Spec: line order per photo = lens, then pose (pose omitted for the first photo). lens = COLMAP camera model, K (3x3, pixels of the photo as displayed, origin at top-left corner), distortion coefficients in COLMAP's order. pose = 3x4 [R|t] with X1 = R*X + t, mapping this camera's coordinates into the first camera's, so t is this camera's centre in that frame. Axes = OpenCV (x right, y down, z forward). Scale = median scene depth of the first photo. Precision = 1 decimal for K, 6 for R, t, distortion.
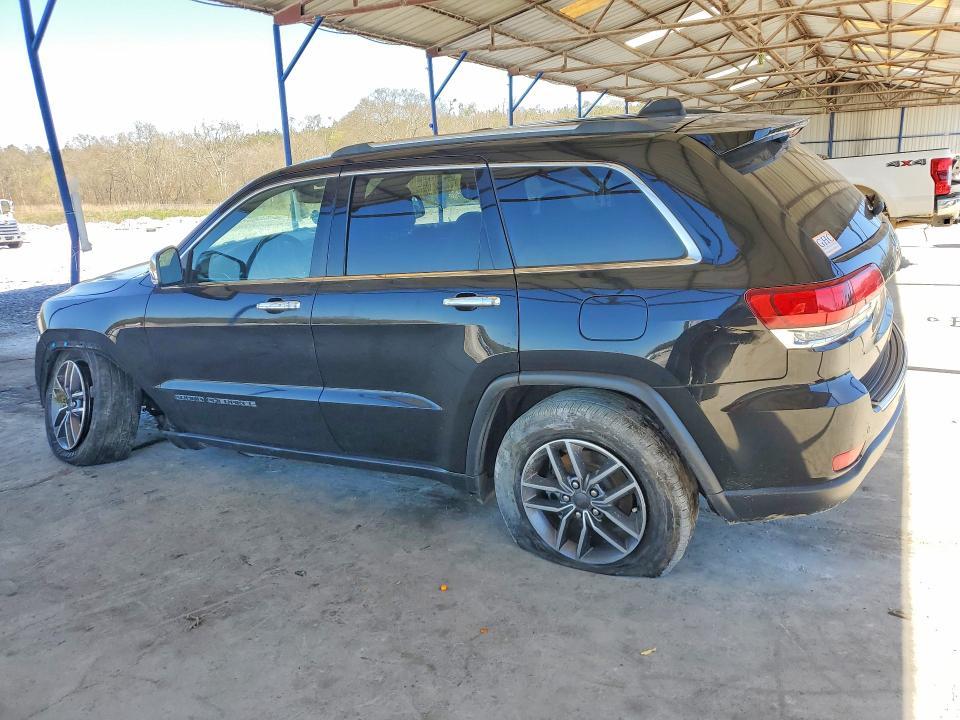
lens RADIAL K [[731.3, 0, 480.0], [0, 731.3, 360.0], [0, 0, 1]] dist [0.010569, 0.007074]
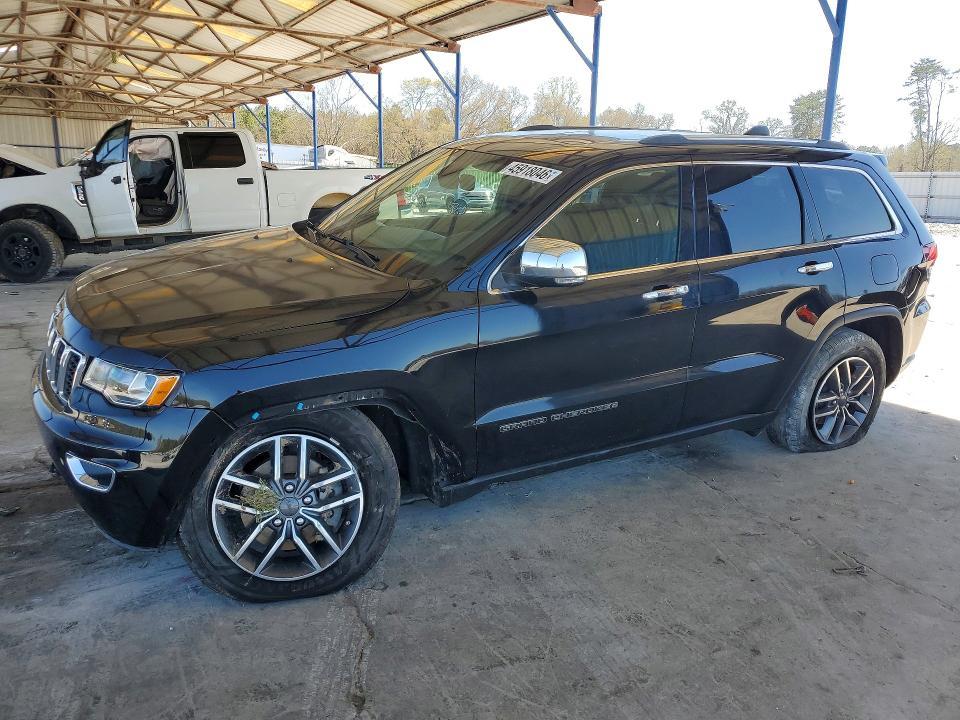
lens RADIAL K [[747.8, 0, 480.0], [0, 747.8, 360.0], [0, 0, 1]] dist [0.019308, 0.005848]
pose [[0.521066, -0.151321, 0.839996, -1.114975], [0.168467, 0.983031, 0.072584, -0.087132], [-0.836725, 0.103690, 0.537716, 0.597085]]
